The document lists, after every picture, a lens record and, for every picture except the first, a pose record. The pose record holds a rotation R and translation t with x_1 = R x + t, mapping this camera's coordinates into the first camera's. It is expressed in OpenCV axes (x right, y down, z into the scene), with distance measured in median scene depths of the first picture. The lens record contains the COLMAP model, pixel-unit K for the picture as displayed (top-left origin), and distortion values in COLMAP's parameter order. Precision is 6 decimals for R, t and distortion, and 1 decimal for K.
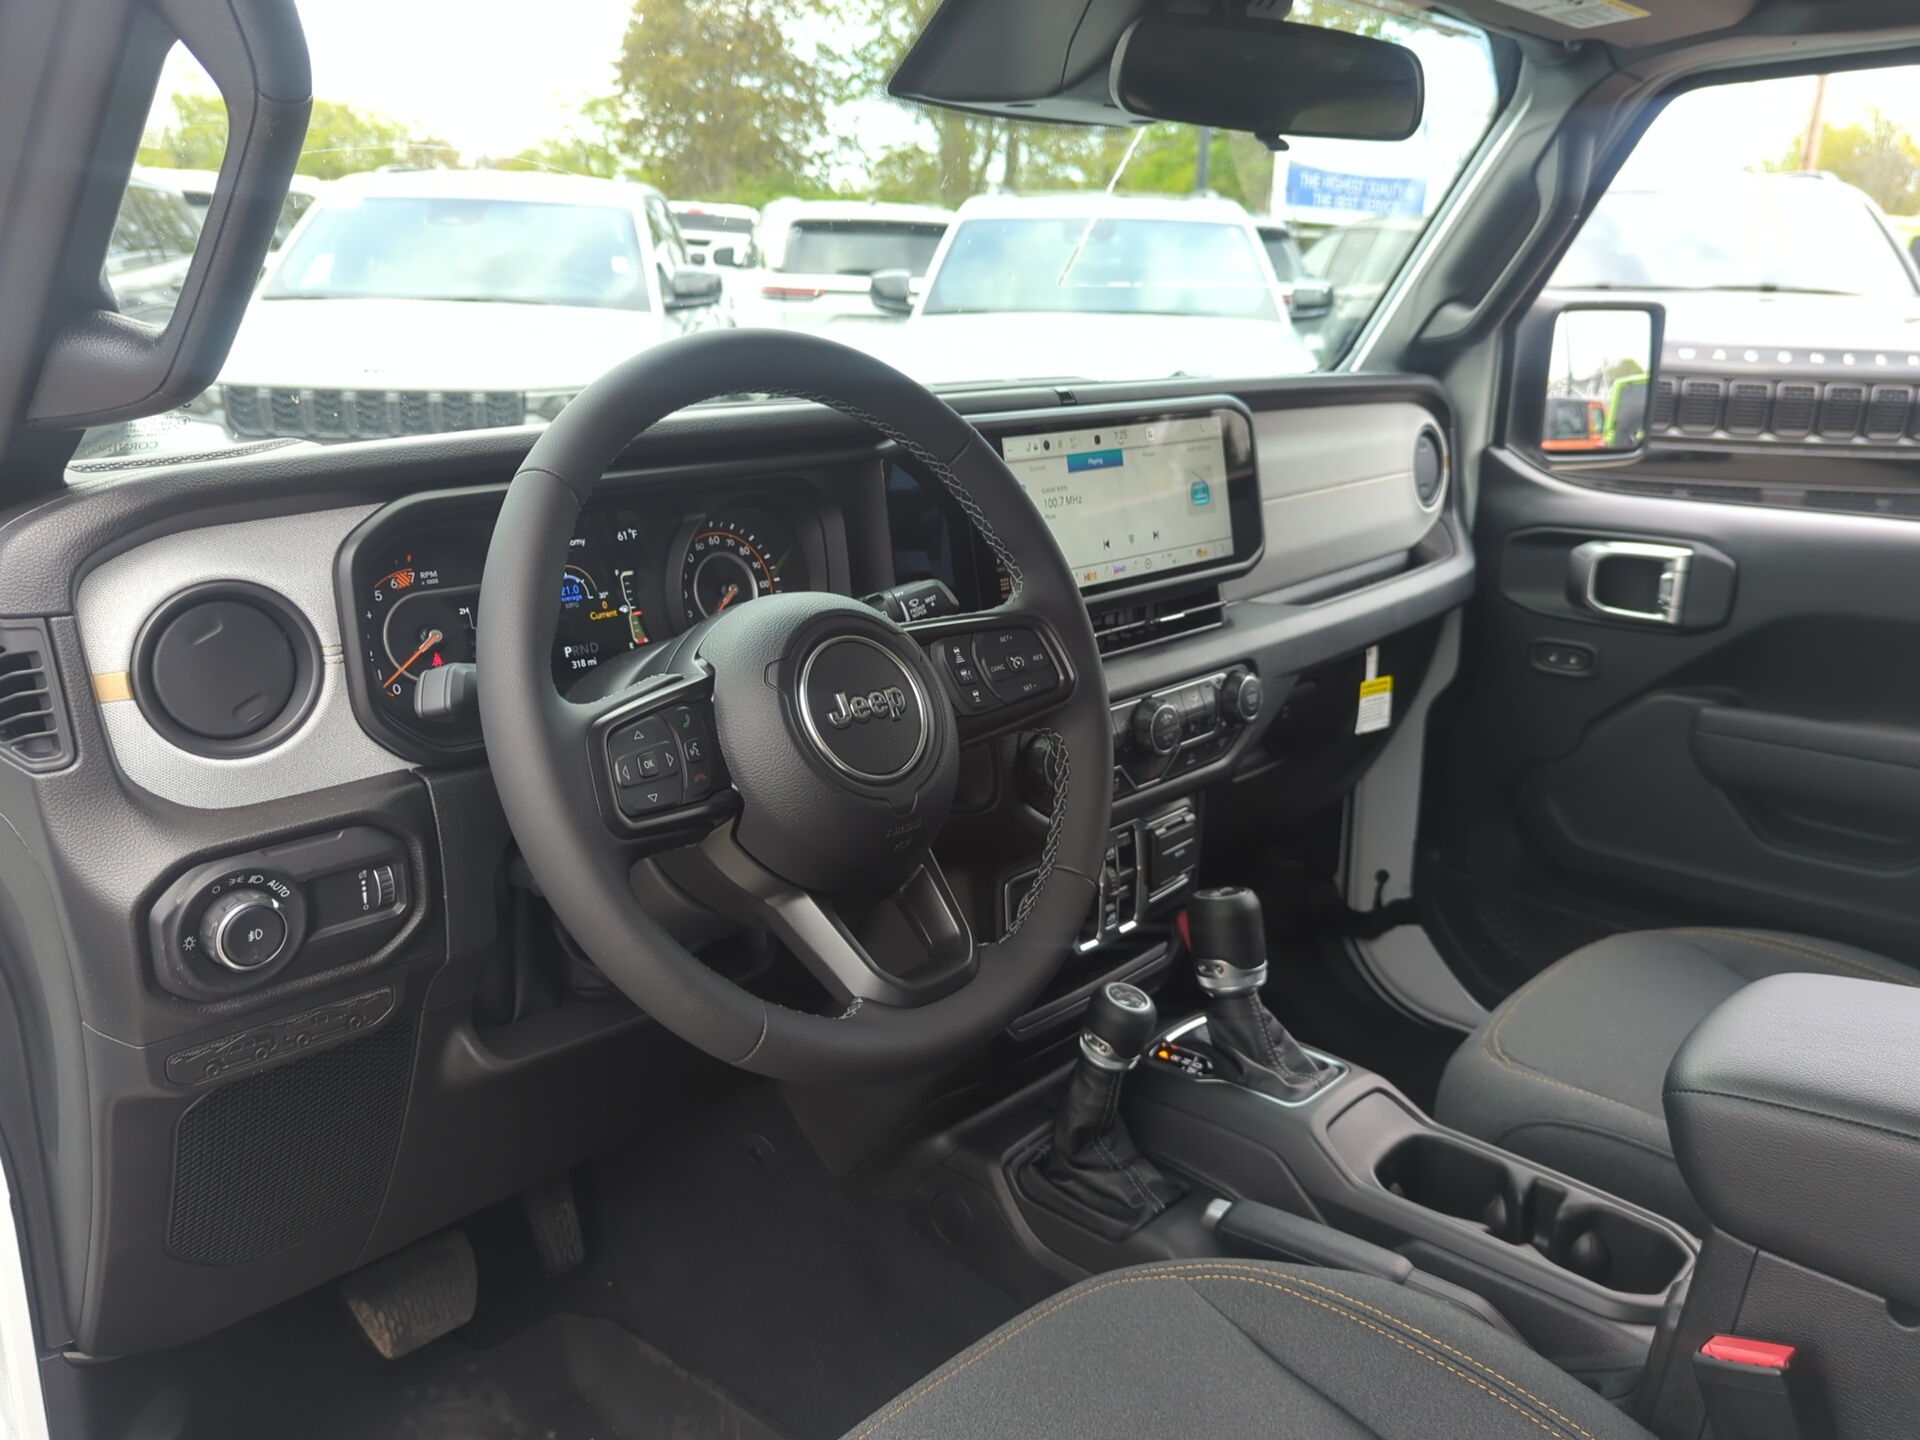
lens RADIAL K [[1562.3, 0, 971.8], [0, 1562.3, 688.9], [0, 0, 1]] dist [0.052290, -0.044574]
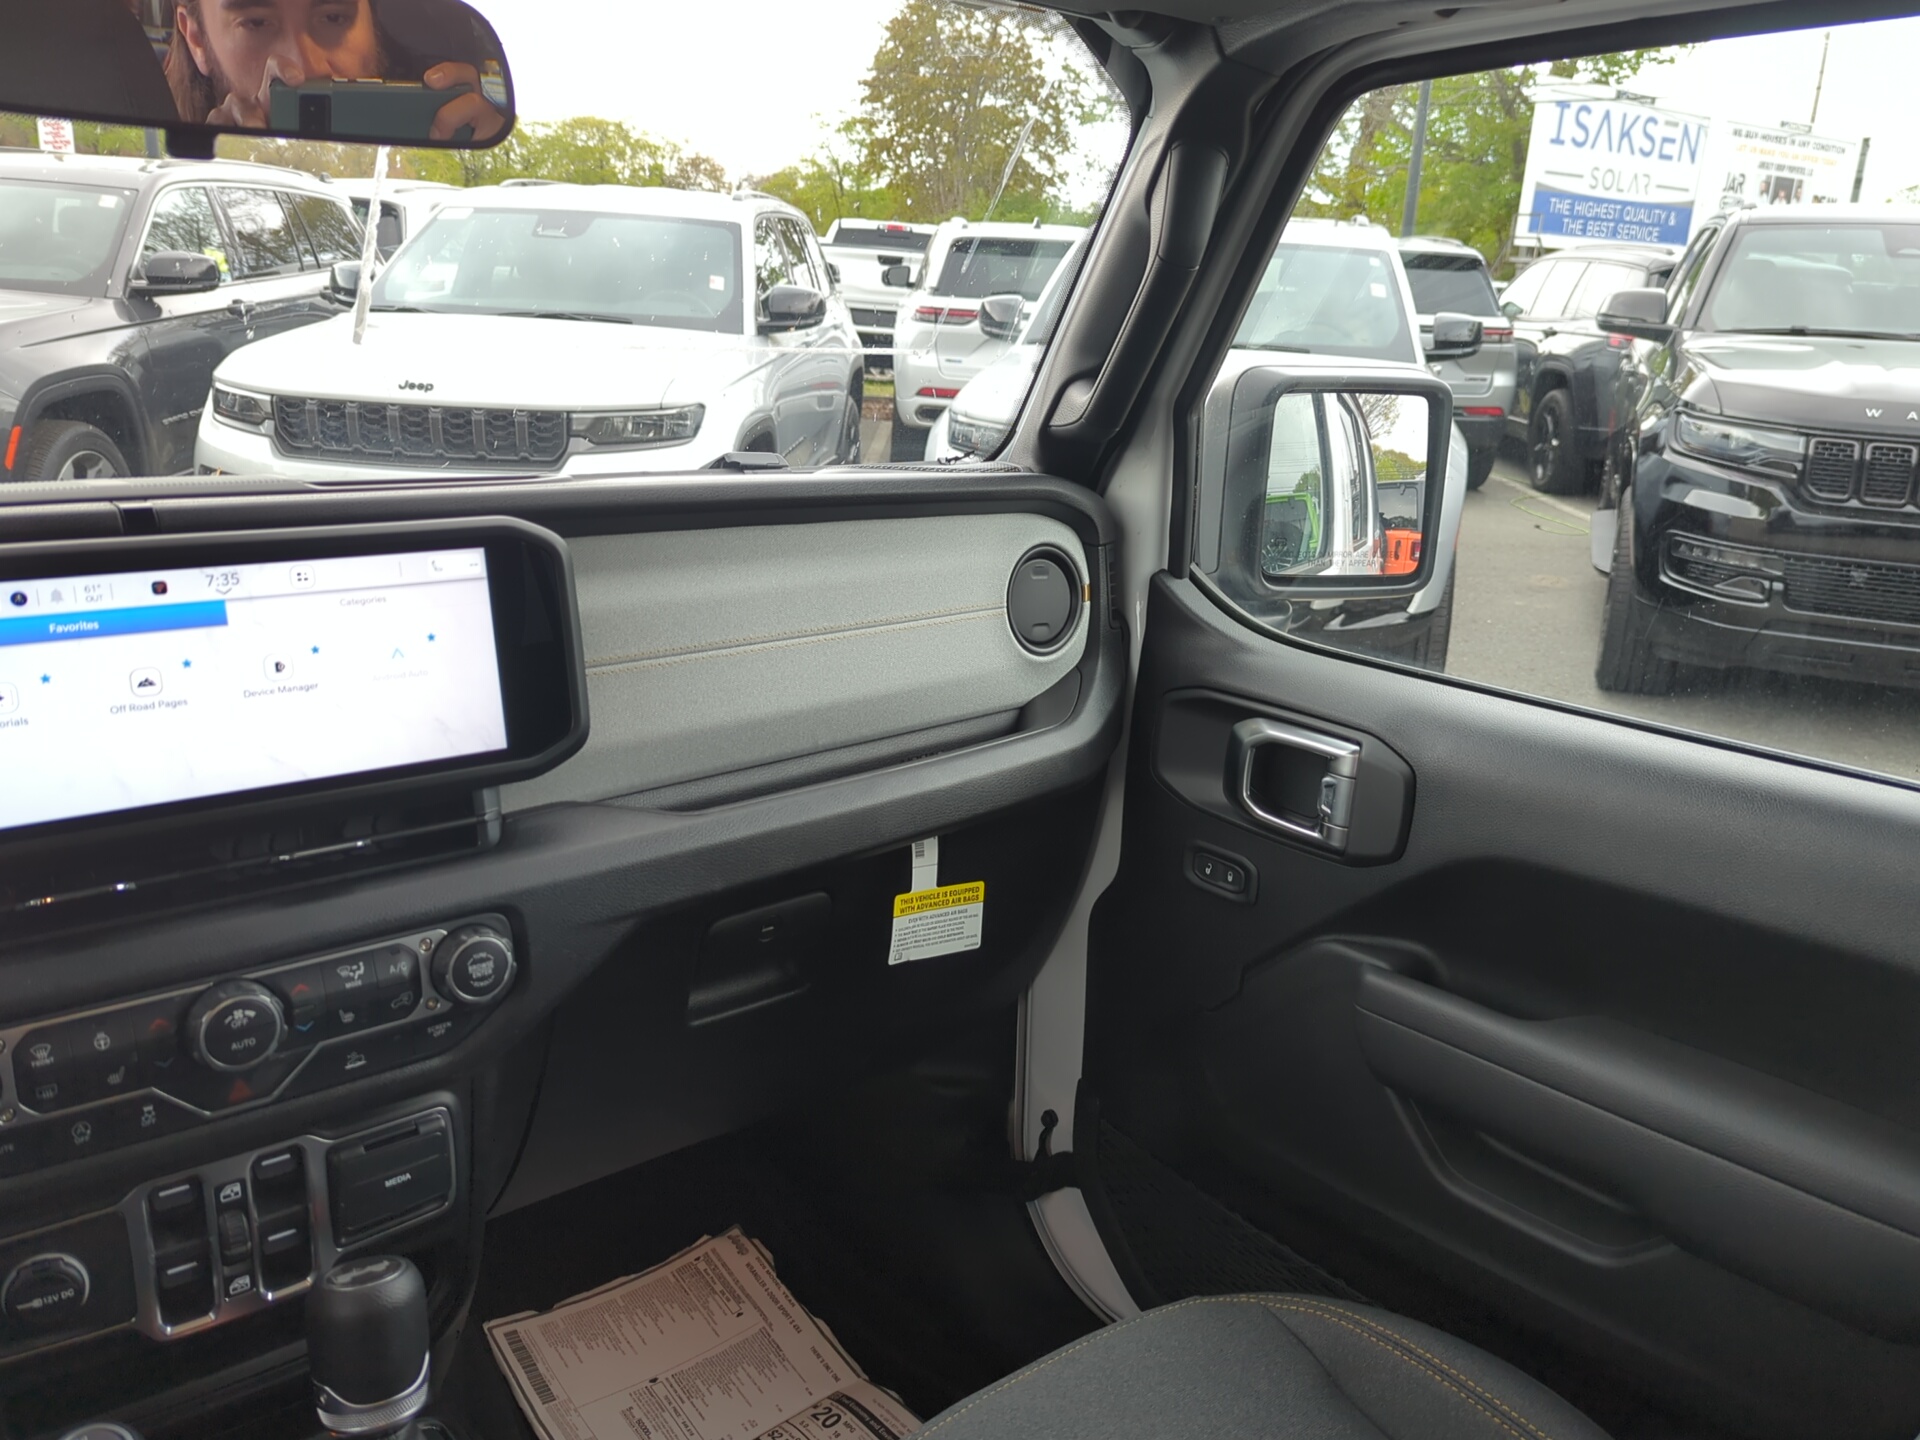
lens RADIAL K [[1562.3, 0, 985.9], [0, 1562.3, 690.7], [0, 0, 1]] dist [0.052290, -0.044574]
pose [[0.989573, 0.056286, -0.132582, 0.512017], [-0.057651, 0.998316, -0.006480, -0.130365], [0.131994, 0.014056, 0.991151, 0.382342]]
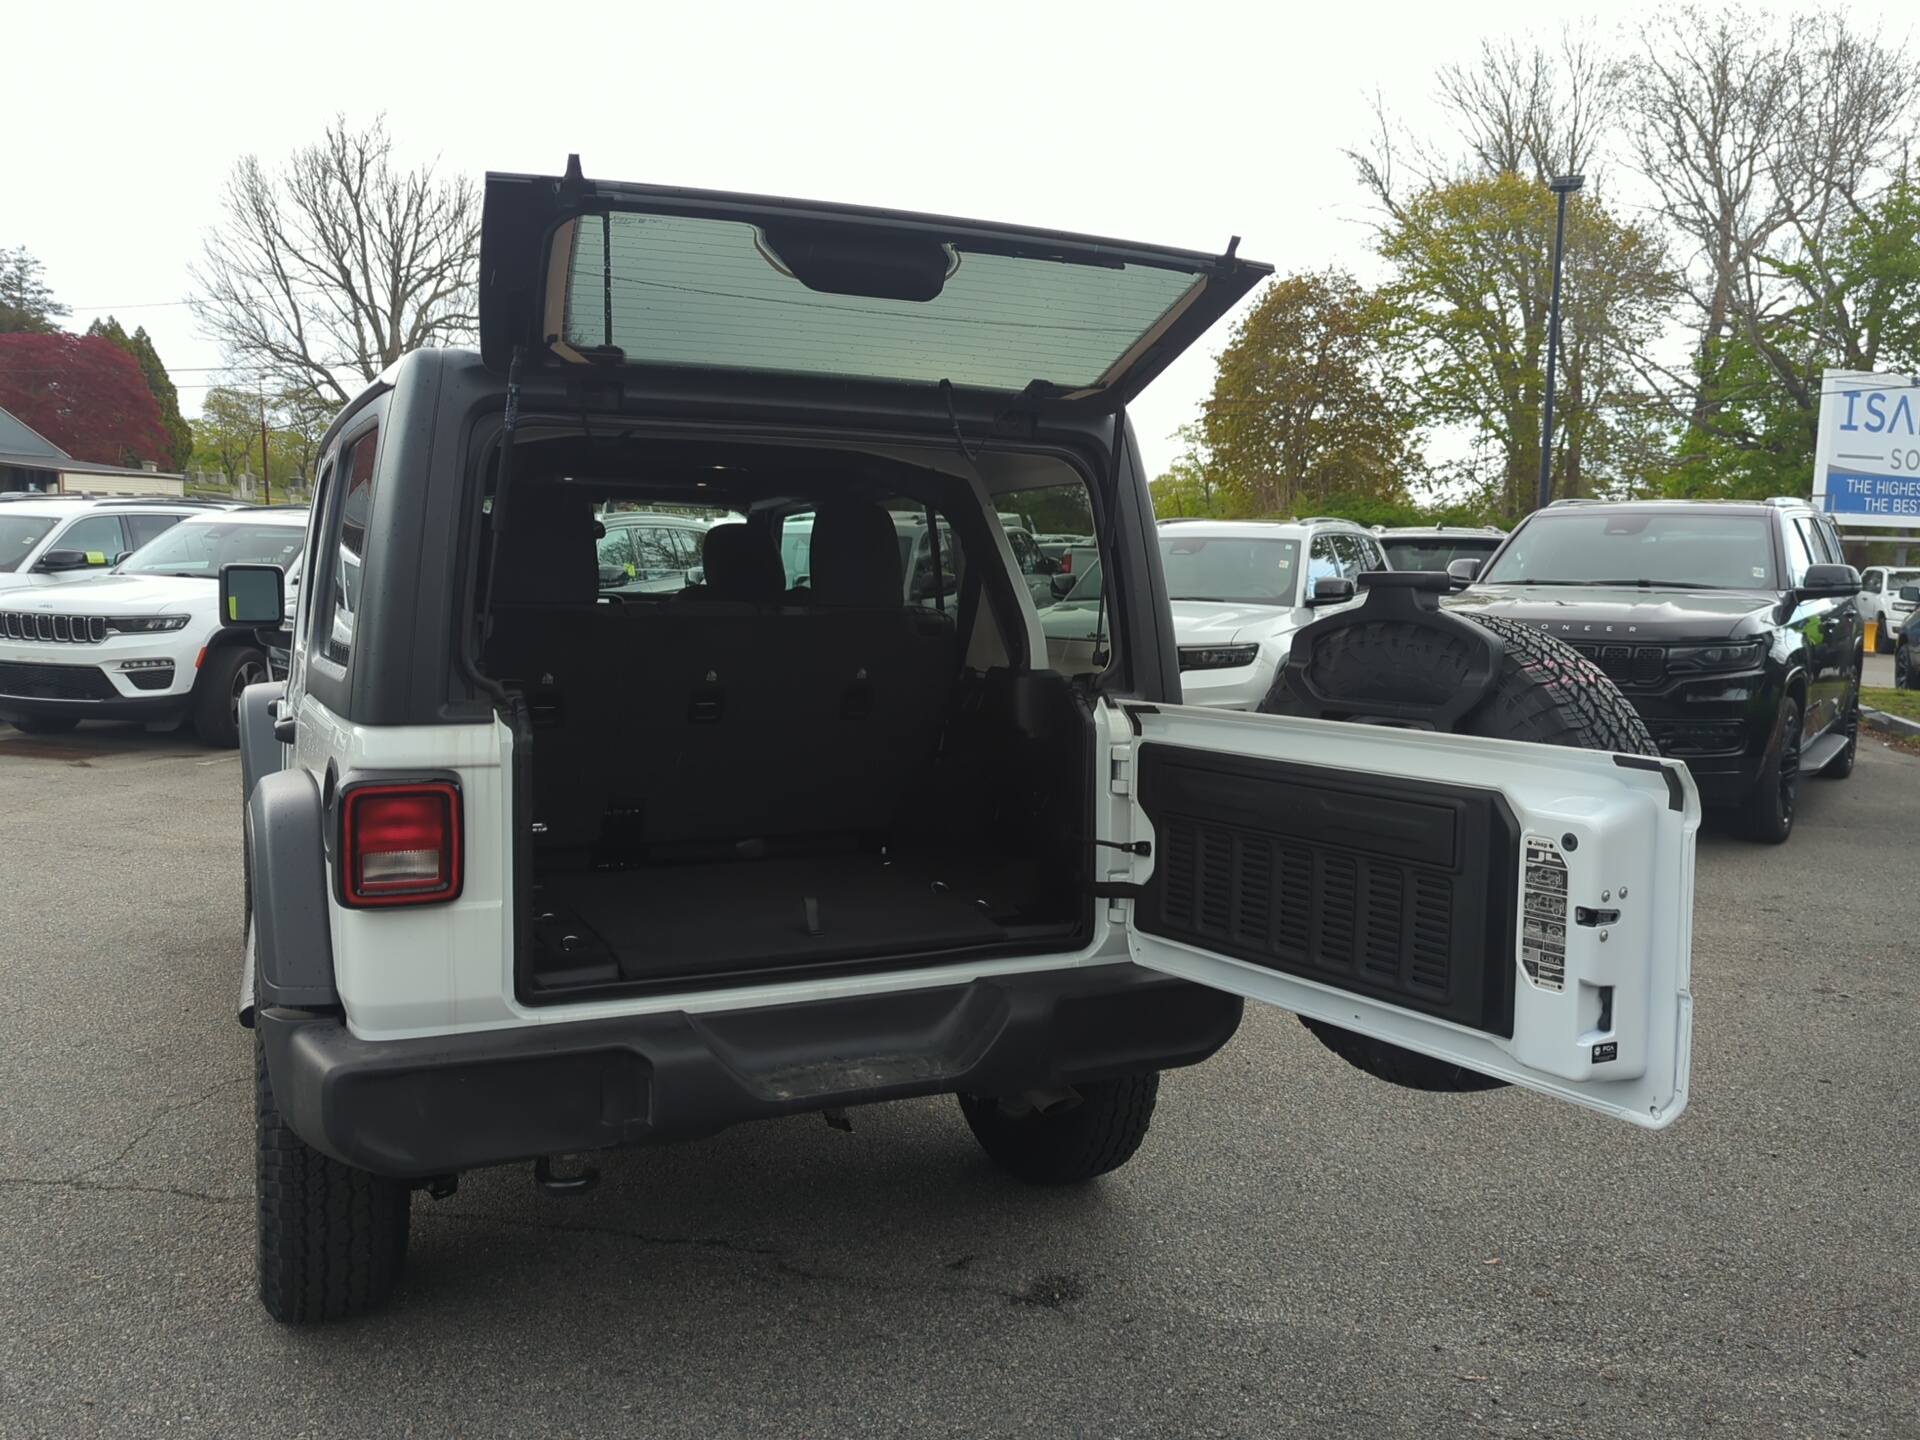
lens RADIAL K [[1551.8, 0, 978.4], [0, 1551.8, 704.8], [0, 0, 1]] dist [0.074491, -0.084195]
pose [[0.926280, 0.024878, -0.376014, 2.861829], [-0.092243, 0.982431, -0.162233, 0.741834], [0.365372, 0.184958, 0.912302, -2.570190]]
